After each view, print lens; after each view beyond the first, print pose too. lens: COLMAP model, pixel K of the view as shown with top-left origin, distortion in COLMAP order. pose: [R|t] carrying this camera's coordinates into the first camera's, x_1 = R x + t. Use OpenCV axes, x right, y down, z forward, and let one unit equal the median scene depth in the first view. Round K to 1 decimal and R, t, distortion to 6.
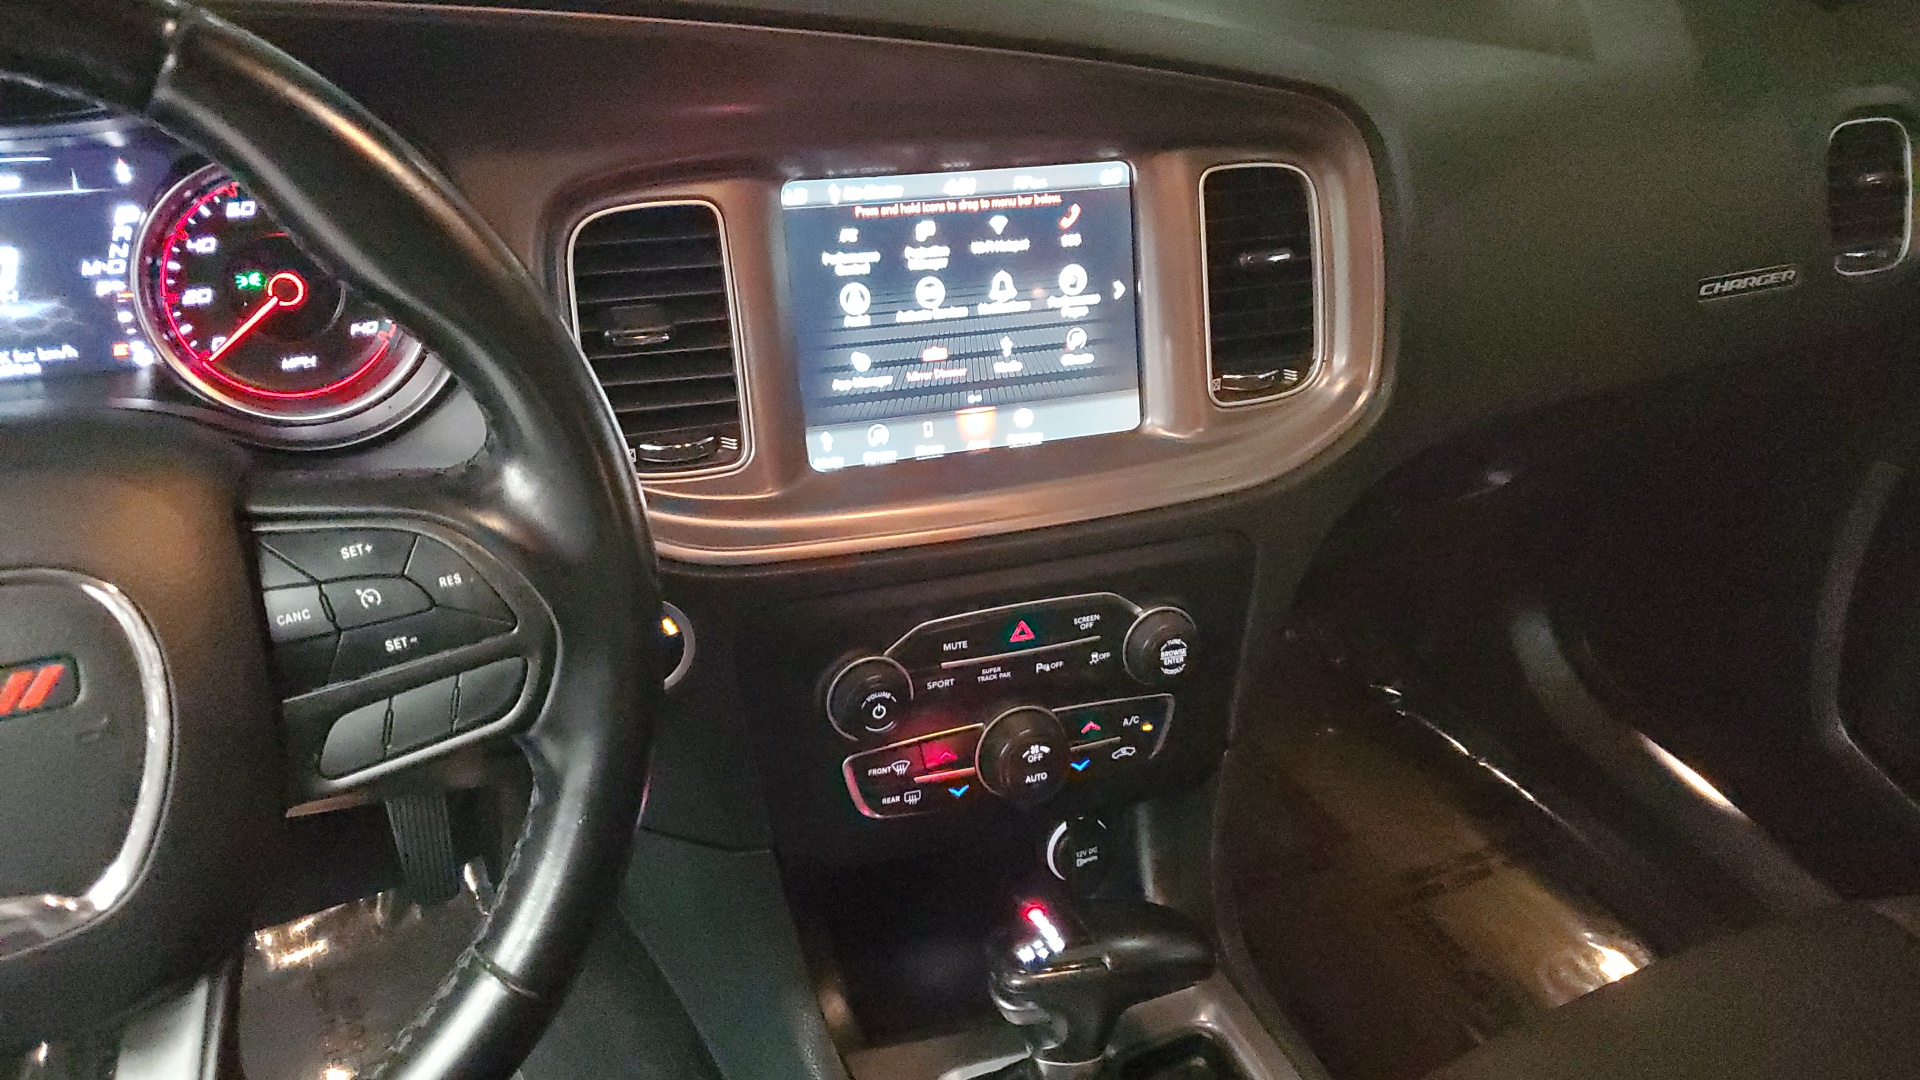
lens RADIAL K [[1454.9, 0, 970.0], [0, 1454.9, 537.2], [0, 0, 1]] dist [0.024568, -0.001540]
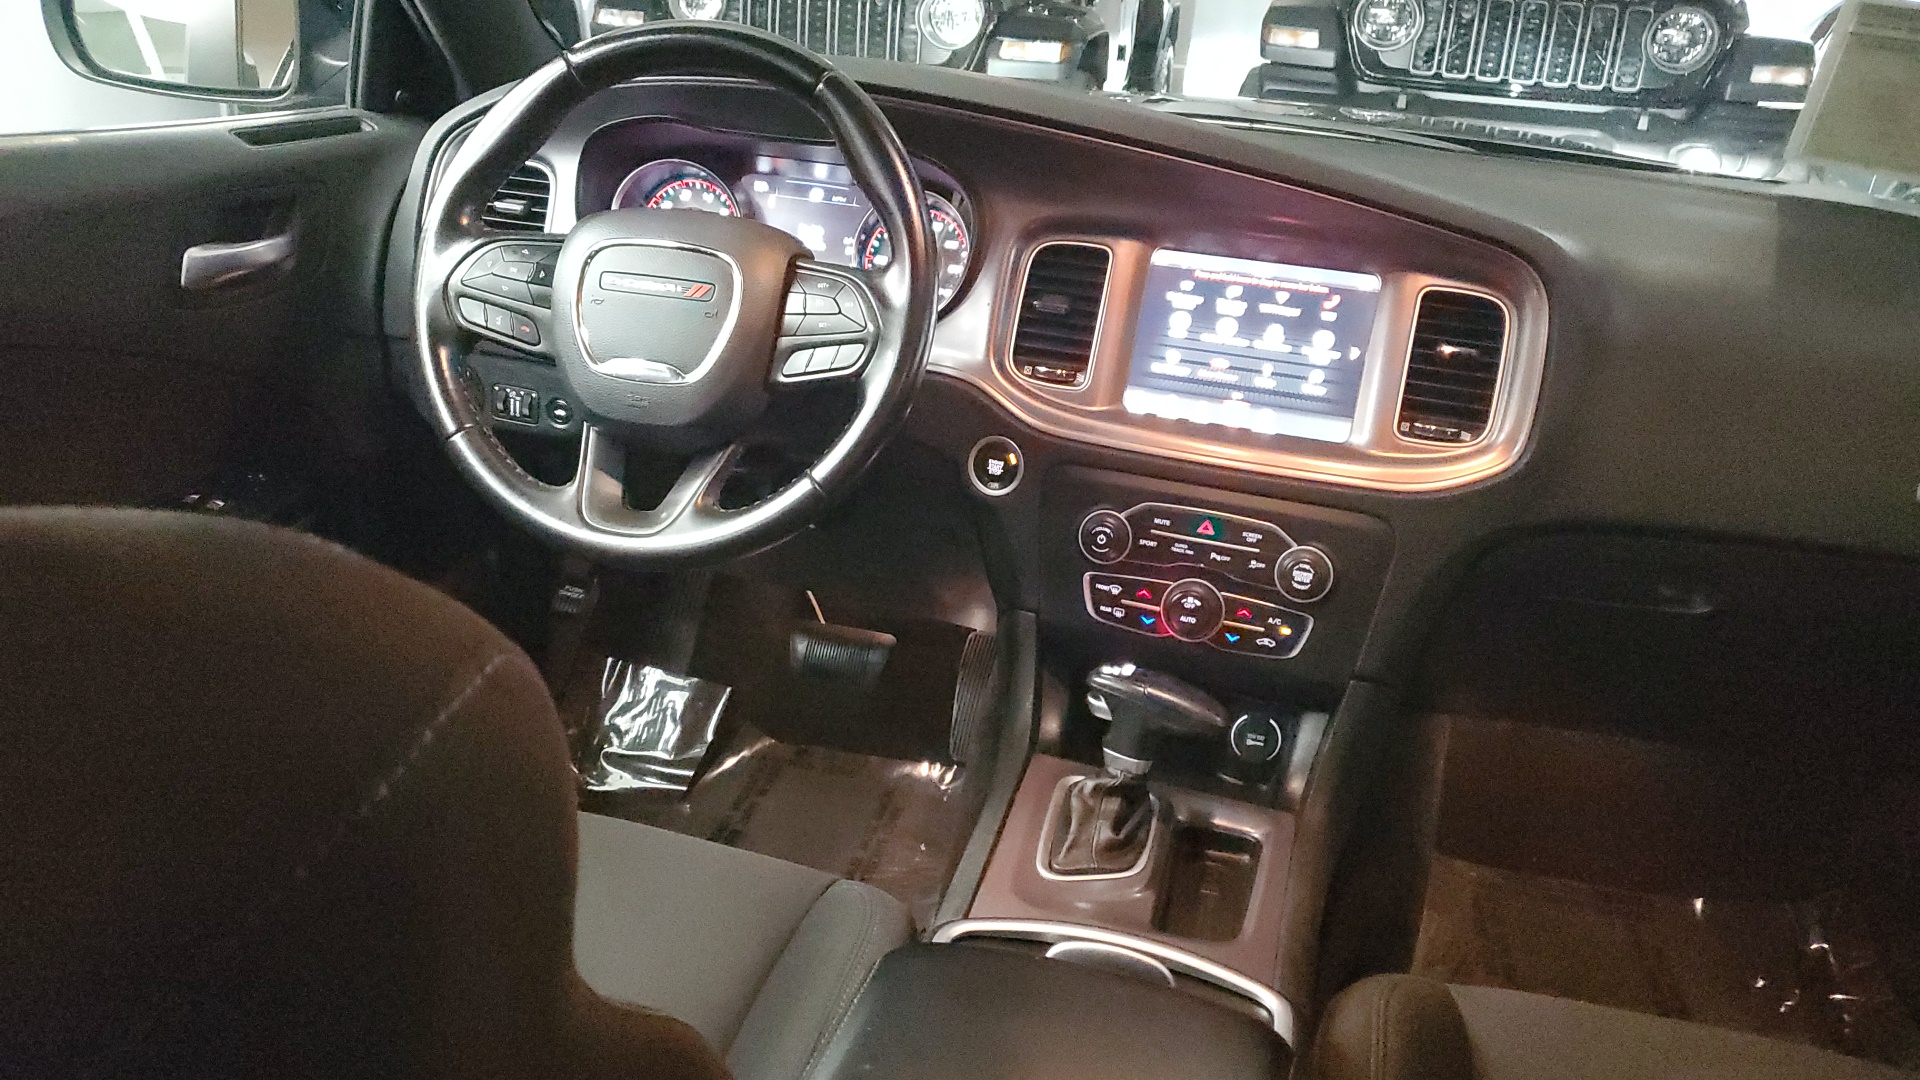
lens RADIAL K [[1454.9, 0, 970.0], [0, 1454.9, 537.2], [0, 0, 1]] dist [0.024568, -0.001540]
pose [[0.761940, 0.214620, -0.611053, 0.808313], [-0.354286, 0.927933, -0.115852, 0.347707], [0.542152, 0.304760, 0.783066, -0.387239]]
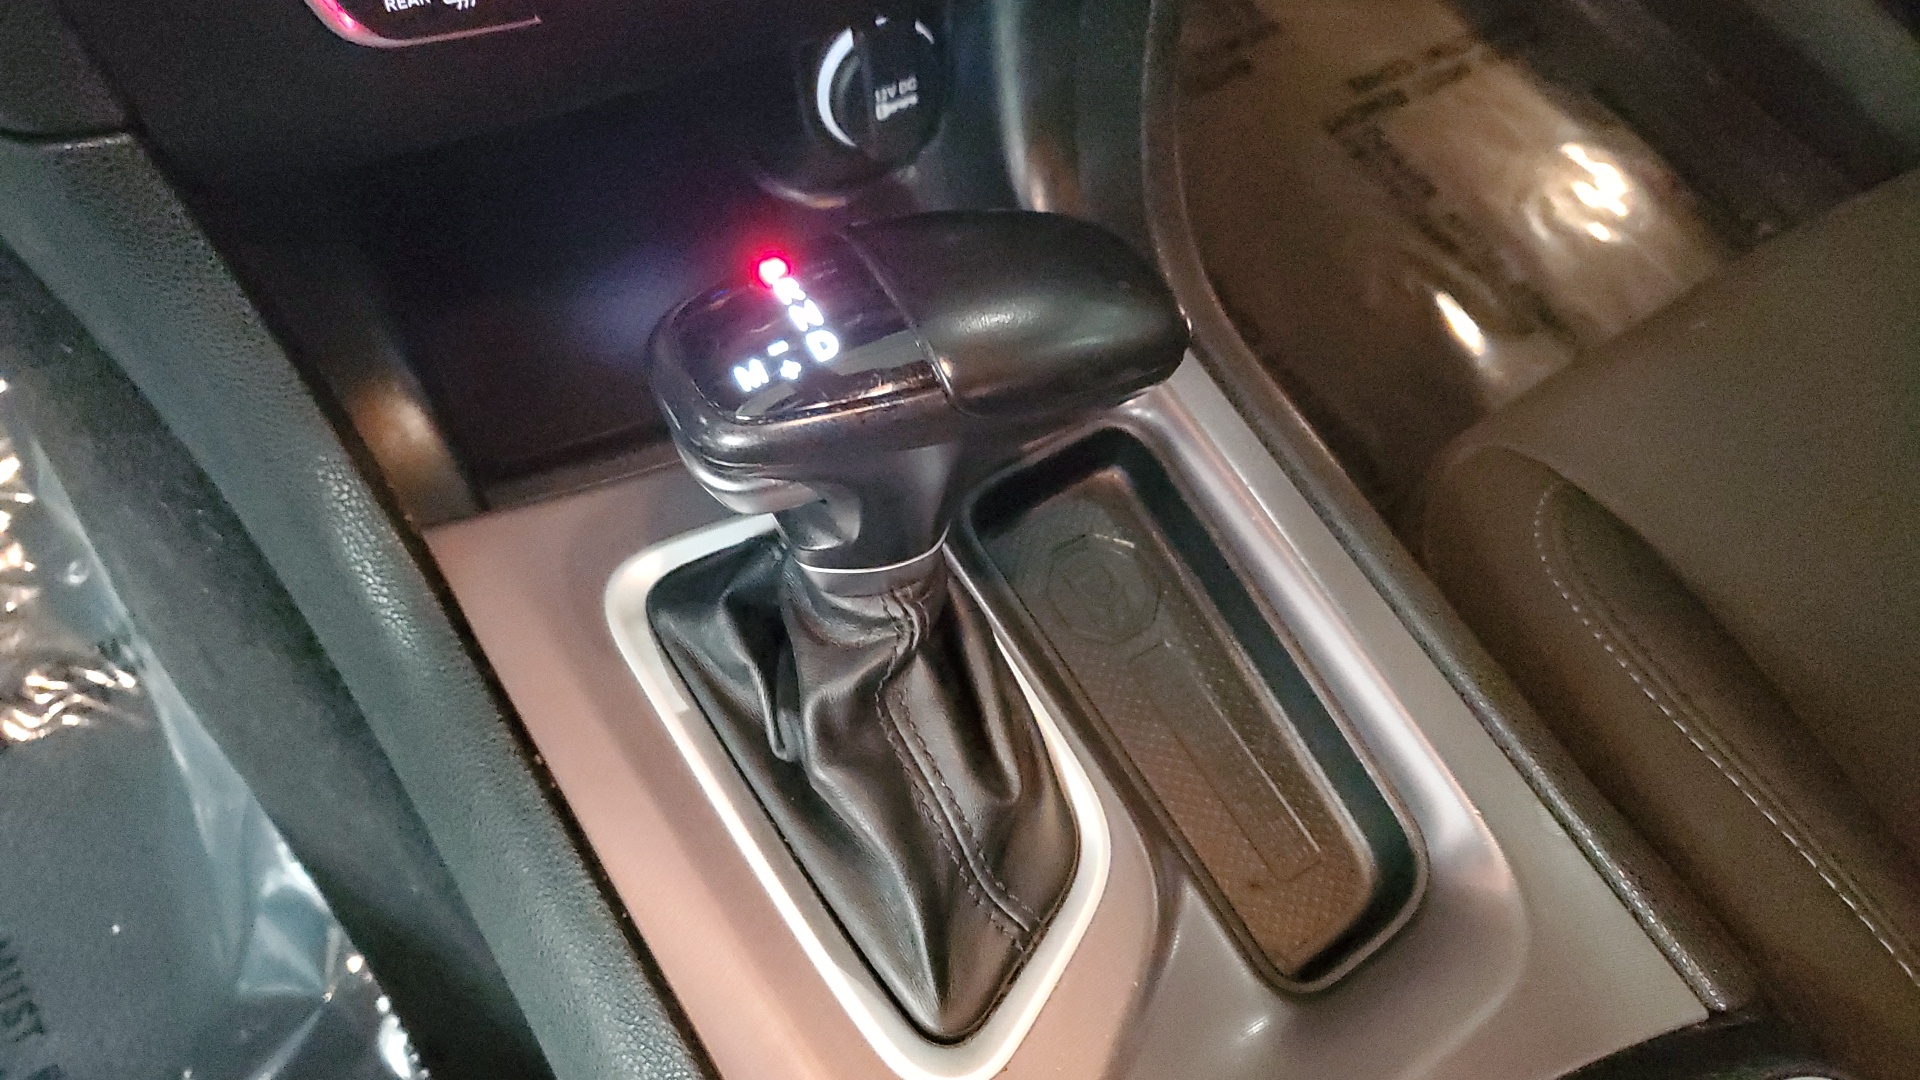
lens RADIAL K [[1454.9, 0, 970.0], [0, 1454.9, 537.2], [0, 0, 1]] dist [0.024568, -0.001540]
pose [[0.992454, -0.069161, 0.101253, 0.051132], [0.007067, 0.856644, 0.515860, 0.102343], [-0.122415, -0.511252, 0.850668, 0.567376]]
